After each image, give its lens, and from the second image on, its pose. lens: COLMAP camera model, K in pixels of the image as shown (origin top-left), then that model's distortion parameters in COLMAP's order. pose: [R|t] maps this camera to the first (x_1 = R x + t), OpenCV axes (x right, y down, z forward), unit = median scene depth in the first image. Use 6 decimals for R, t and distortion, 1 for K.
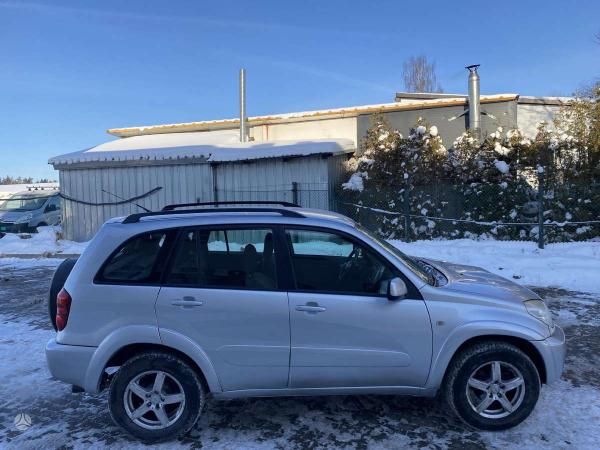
lens RADIAL K [[445.7, 0, 303.4], [0, 445.7, 223.6], [0, 0, 1]] dist [0.036110, -0.039619]
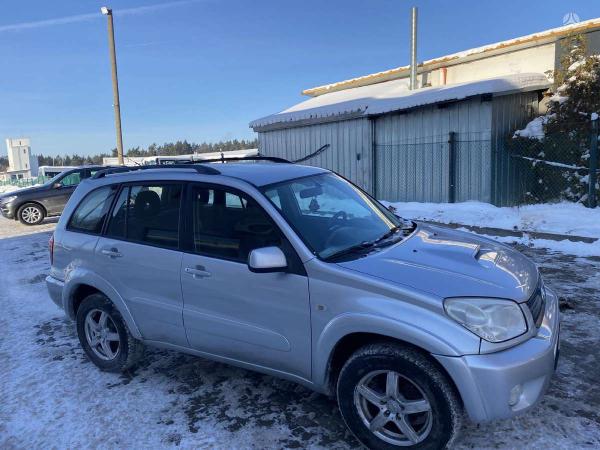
lens RADIAL K [[447.9, 0, 297.7], [0, 447.9, 225.2], [0, 0, 1]] dist [0.027318, -0.041373]
pose [[0.845559, 0.058486, -0.530668, 0.206553], [-0.004938, 0.994796, 0.101771, -0.001223], [0.533859, -0.083433, 0.841447, 0.097899]]
